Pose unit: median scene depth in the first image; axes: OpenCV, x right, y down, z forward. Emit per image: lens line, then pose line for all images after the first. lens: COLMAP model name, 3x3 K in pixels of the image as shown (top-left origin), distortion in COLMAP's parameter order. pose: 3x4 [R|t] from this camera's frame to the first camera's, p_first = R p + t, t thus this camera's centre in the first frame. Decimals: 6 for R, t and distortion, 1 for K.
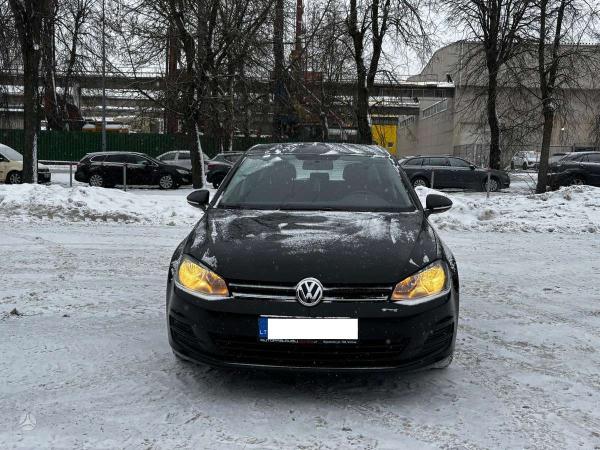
lens RADIAL K [[647.1, 0, 311.5], [0, 647.1, 224.1], [0, 0, 1]] dist [0.021933, 0.000000]
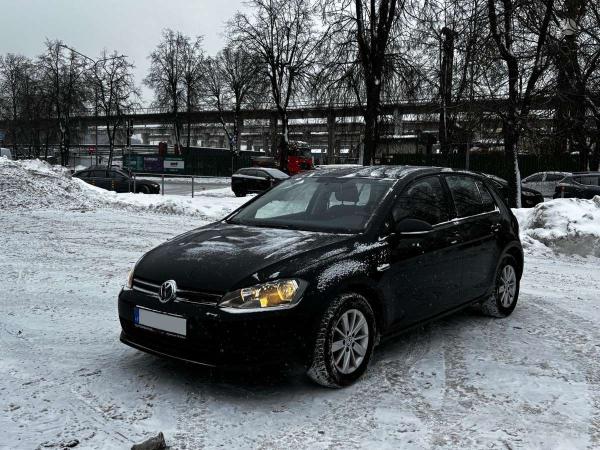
lens RADIAL K [[647.1, 0, 301.1], [0, 647.1, 230.2], [0, 0, 1]] dist [0.021933, 0.000000]
pose [[0.785742, 0.052337, -0.616337, 0.851556], [-0.066318, 0.997799, 0.000183, -0.023700], [0.614989, 0.040731, 0.787483, 0.176298]]
